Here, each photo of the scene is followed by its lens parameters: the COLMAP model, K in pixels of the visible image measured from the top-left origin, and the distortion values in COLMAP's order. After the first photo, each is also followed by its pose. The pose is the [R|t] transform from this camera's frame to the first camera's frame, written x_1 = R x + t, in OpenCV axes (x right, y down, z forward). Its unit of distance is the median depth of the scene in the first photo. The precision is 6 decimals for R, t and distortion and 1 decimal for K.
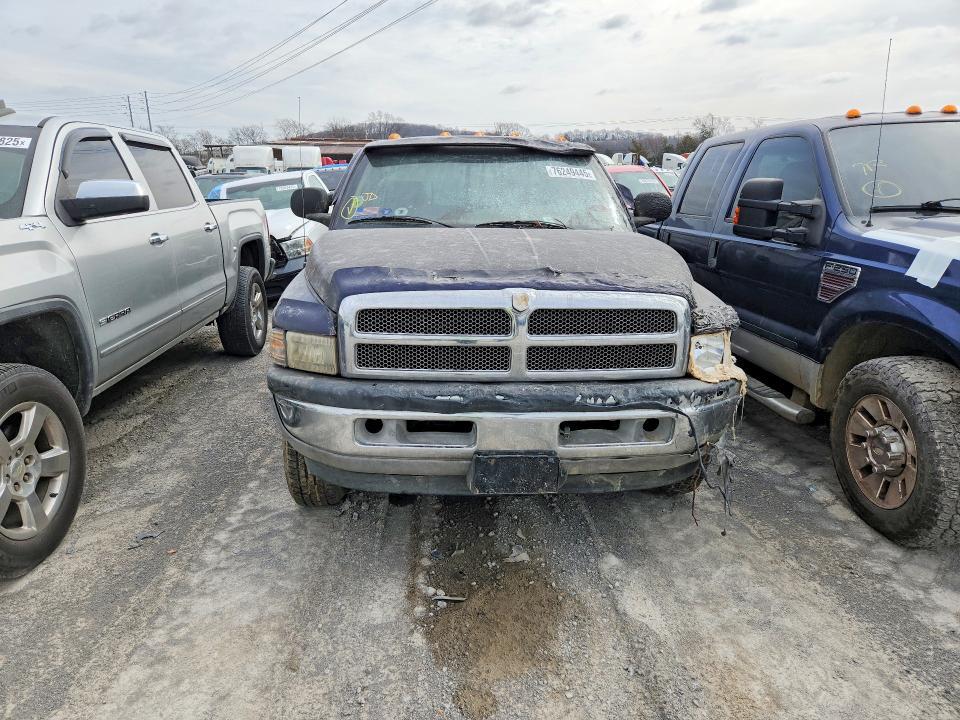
lens RADIAL K [[623.6, 0, 471.8], [0, 623.6, 363.4], [0, 0, 1]] dist [0.059842, -0.046615]
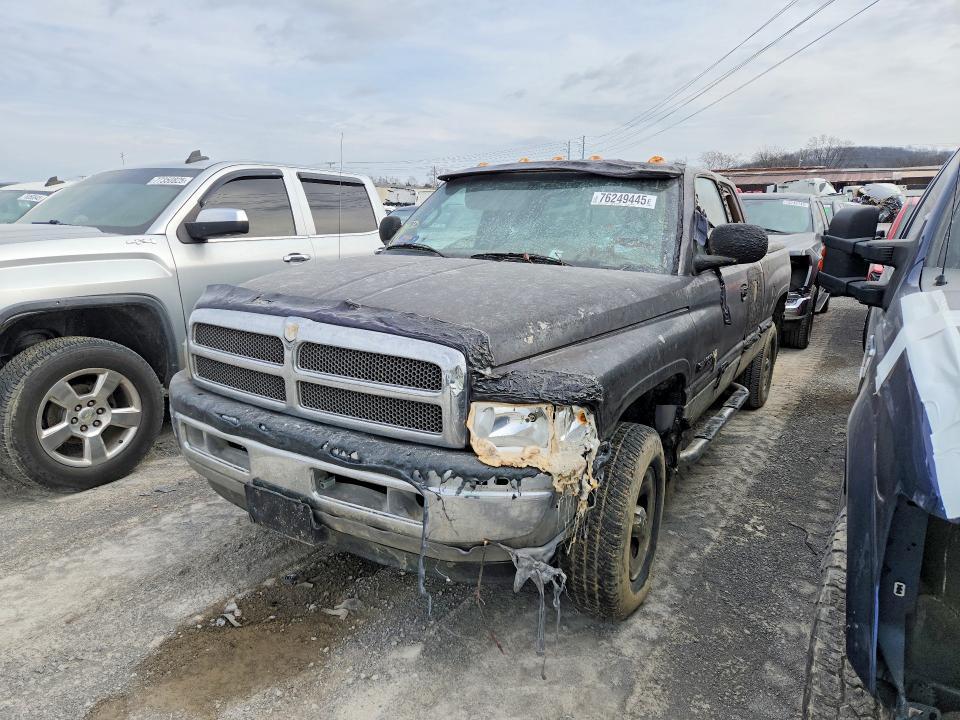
lens RADIAL K [[623.6, 0, 471.8], [0, 623.6, 363.4], [0, 0, 1]] dist [0.059842, -0.046615]
pose [[0.819569, 0.137237, -0.556303, 0.713109], [-0.164169, 0.986431, 0.001485, -0.083047], [0.548958, 0.090110, 0.830978, 0.312329]]
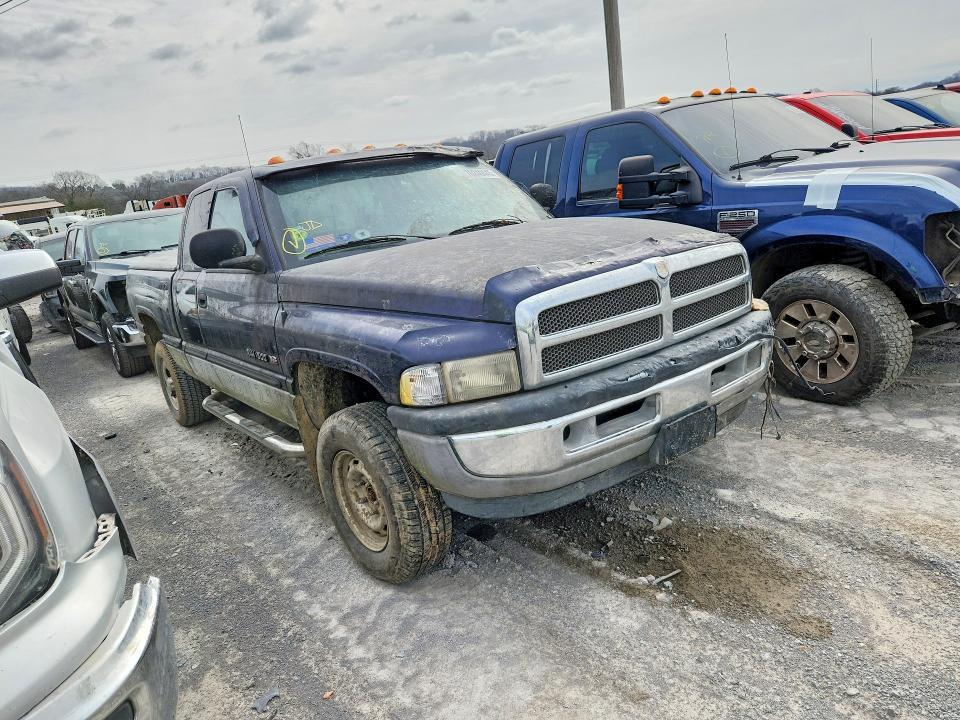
lens RADIAL K [[659.6, 0, 480.0], [0, 659.6, 360.0], [0, 0, 1]] dist [0.044821, -0.005648]
pose [[0.826676, -0.258883, 0.499586, -0.657077], [0.289536, 0.957019, 0.016823, -0.051372], [-0.482469, 0.130741, 0.866101, 0.172433]]
